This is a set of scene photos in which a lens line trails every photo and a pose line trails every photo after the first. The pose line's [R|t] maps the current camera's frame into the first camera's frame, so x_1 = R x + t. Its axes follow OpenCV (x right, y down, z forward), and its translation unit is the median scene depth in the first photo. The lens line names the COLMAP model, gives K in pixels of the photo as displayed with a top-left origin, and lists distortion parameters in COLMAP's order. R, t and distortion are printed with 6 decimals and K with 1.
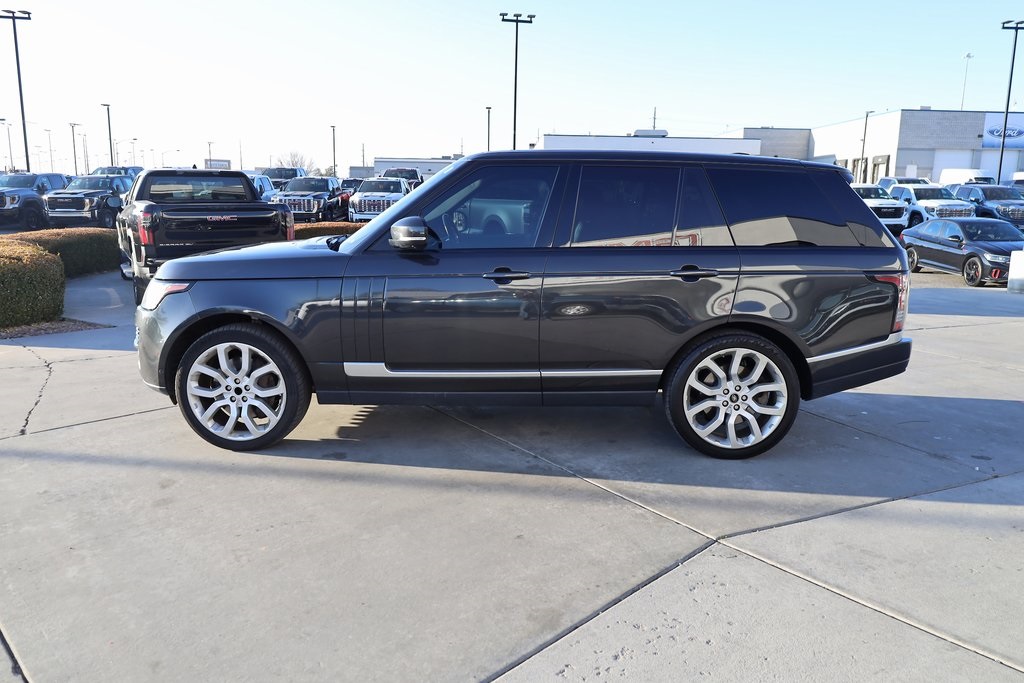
lens RADIAL K [[845.2, 0, 512.0], [0, 845.2, 341.5], [0, 0, 1]] dist [-0.004884, -0.007945]
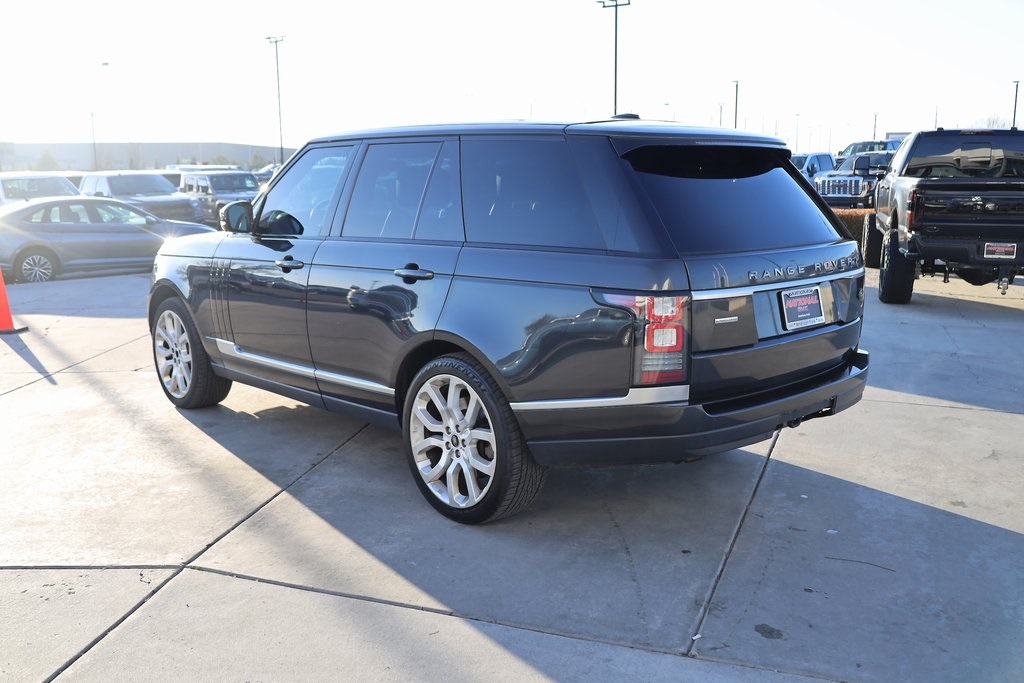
lens RADIAL K [[1009.5, 0, 512.0], [0, 1009.5, 341.5], [0, 0, 1]] dist [0.001146, 0.002821]
pose [[0.642335, 0.106751, -0.758953, 0.978421], [-0.112964, 0.992624, 0.044013, -0.067878], [0.758053, 0.057463, 0.649656, 0.440803]]
